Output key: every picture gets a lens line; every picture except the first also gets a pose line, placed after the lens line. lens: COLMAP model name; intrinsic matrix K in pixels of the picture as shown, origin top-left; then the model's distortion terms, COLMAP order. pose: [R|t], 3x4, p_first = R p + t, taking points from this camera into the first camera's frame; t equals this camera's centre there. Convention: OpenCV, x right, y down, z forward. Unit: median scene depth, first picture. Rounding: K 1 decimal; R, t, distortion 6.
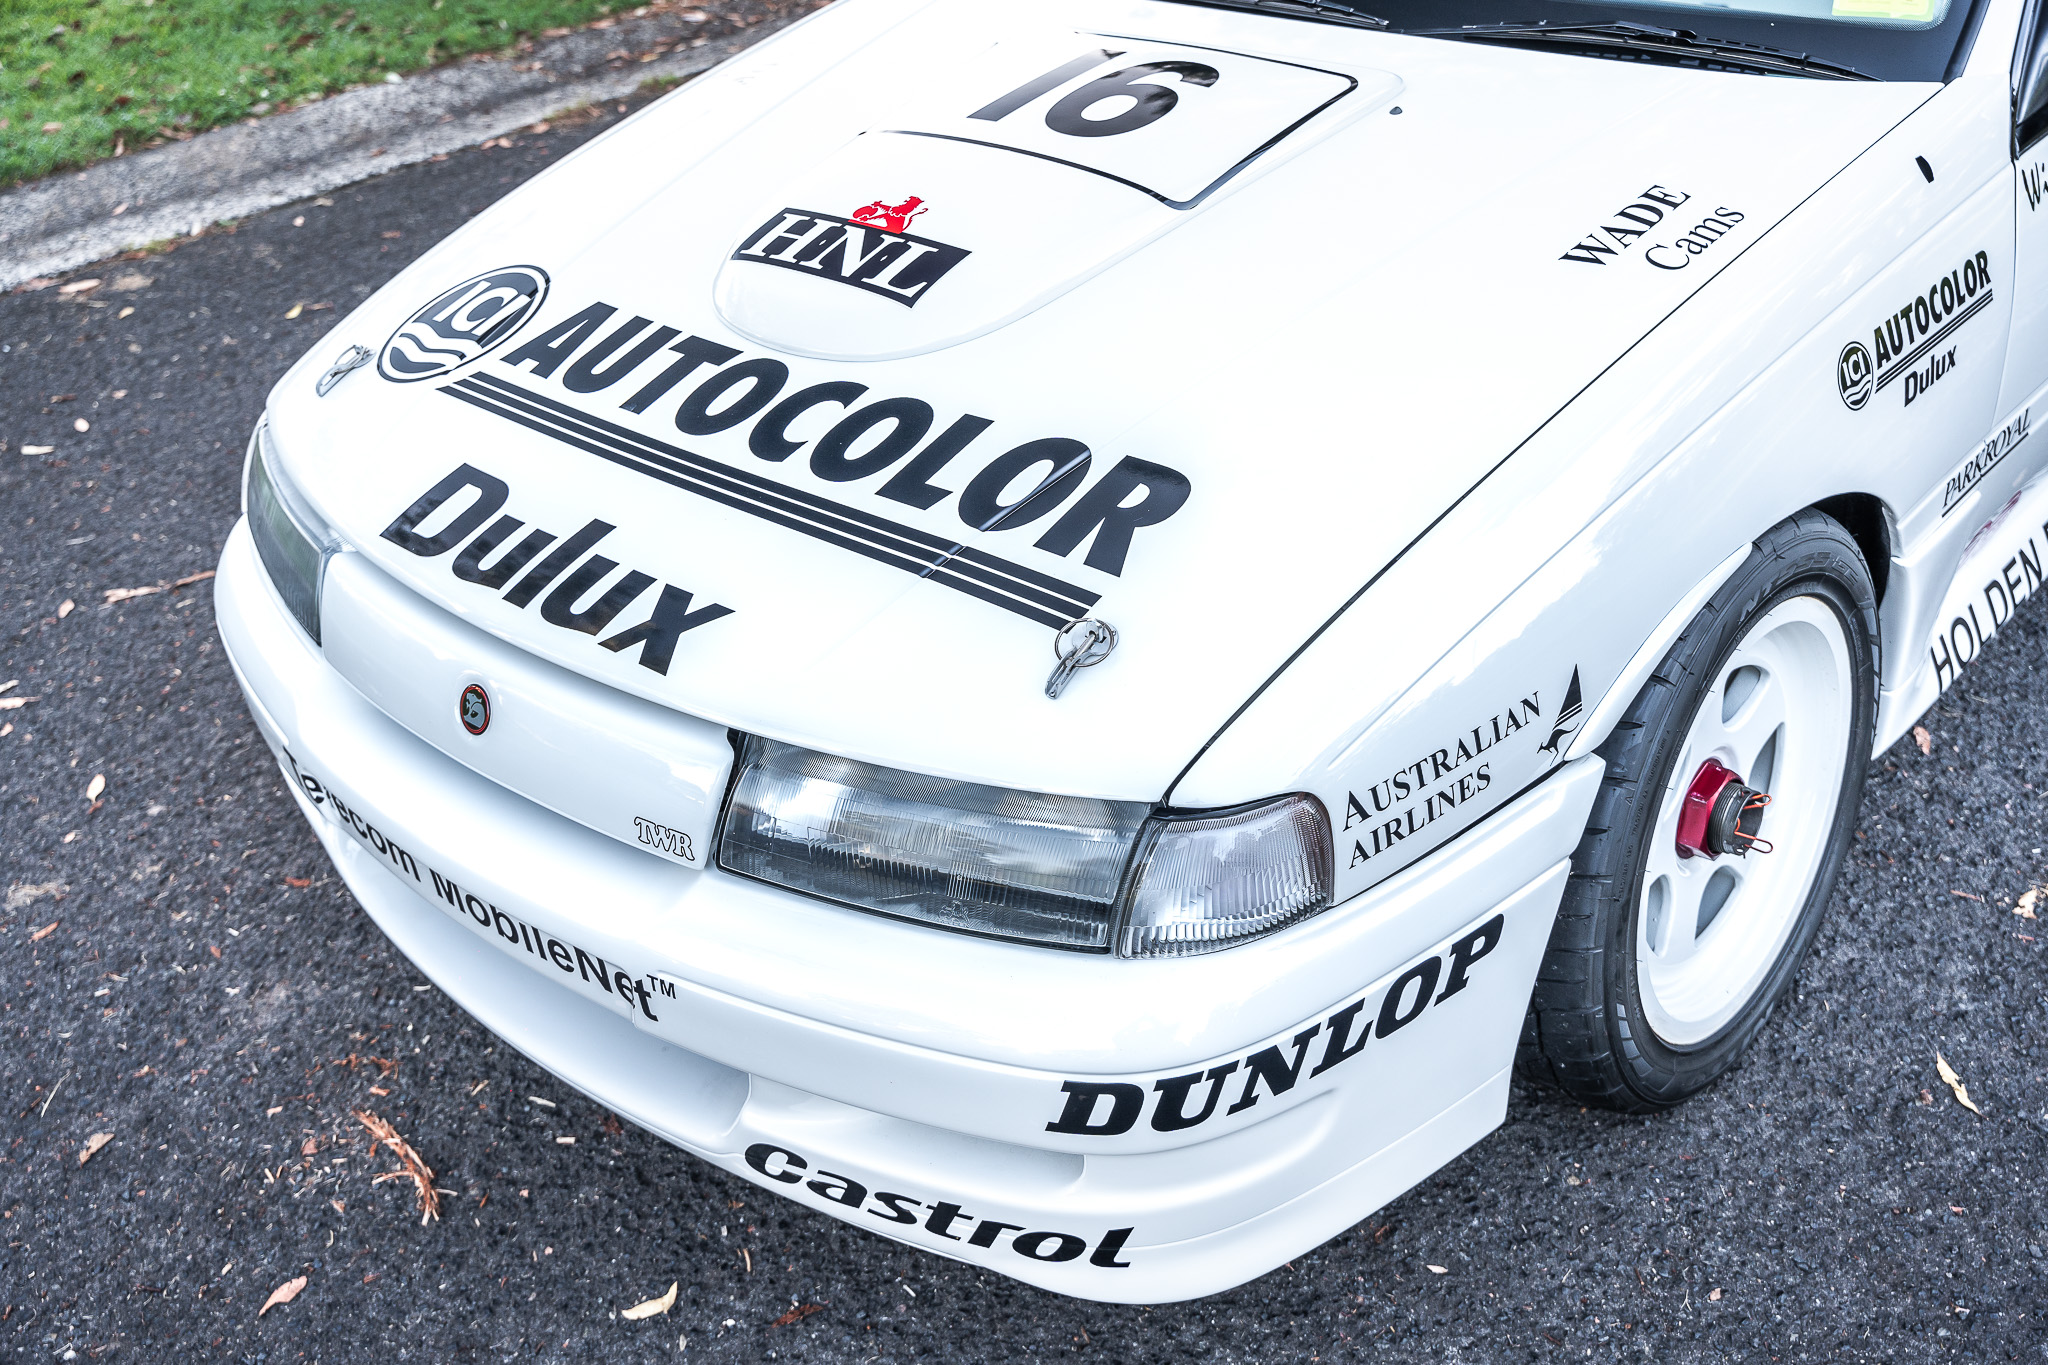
lens RADIAL K [[2037.0, 0, 1024.0], [0, 2037.0, 682.5], [0, 0, 1]] dist [0.004247, 0.017744]
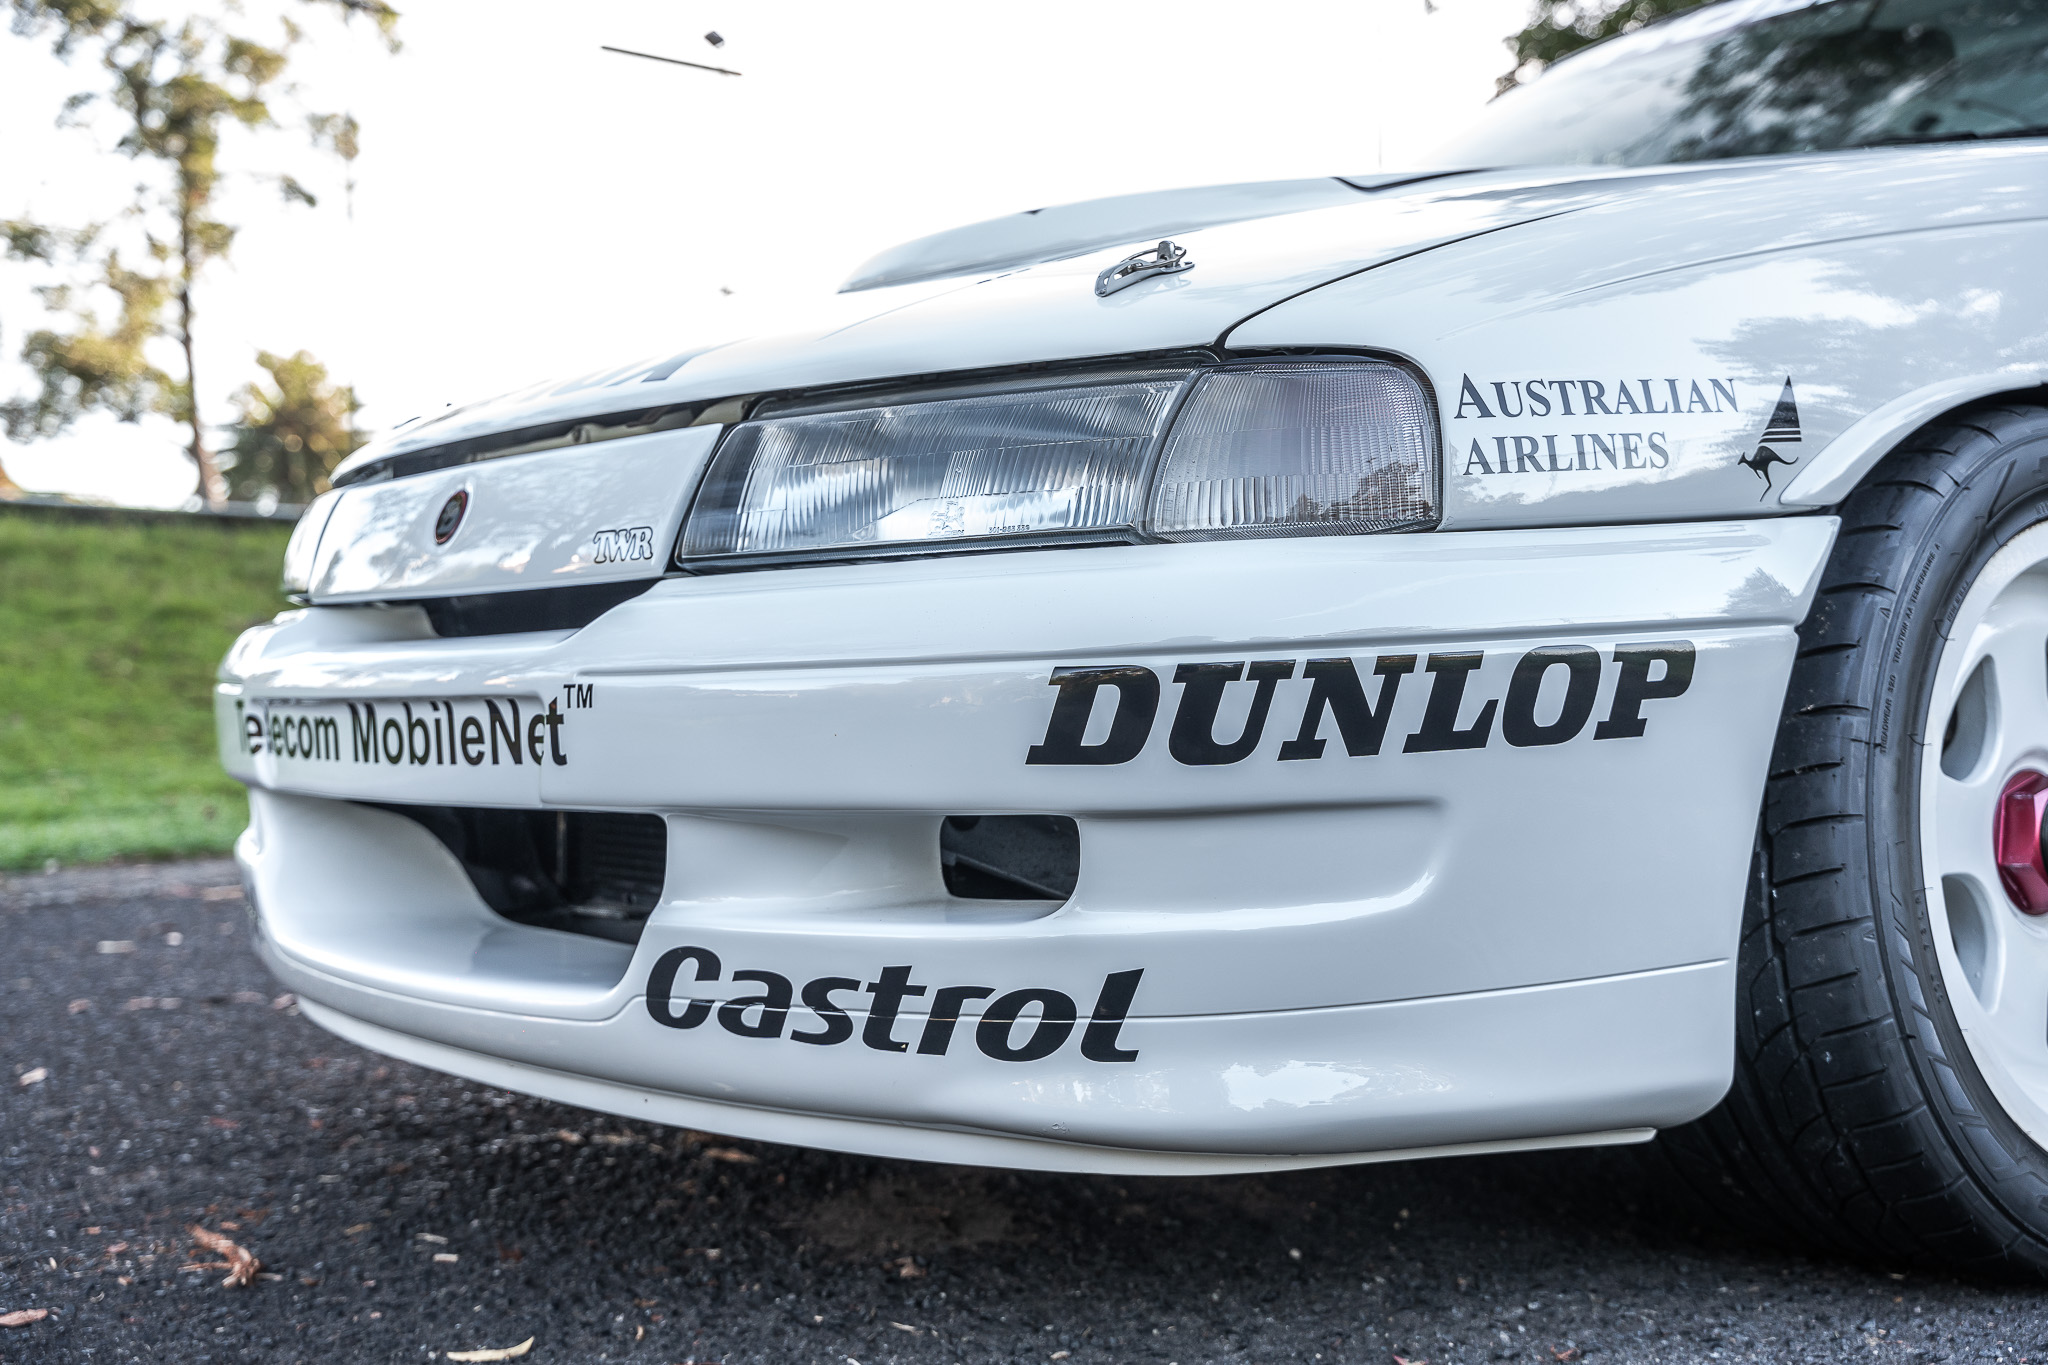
lens RADIAL K [[2447.2, 0, 1024.0], [0, 2447.2, 682.5], [0, 0, 1]] dist [0.005345, 0.003481]
pose [[0.984953, 0.054160, -0.164114, 0.107678], [-0.129993, 0.857937, -0.497037, 0.446881], [0.113880, 0.510892, 0.852068, 0.172829]]
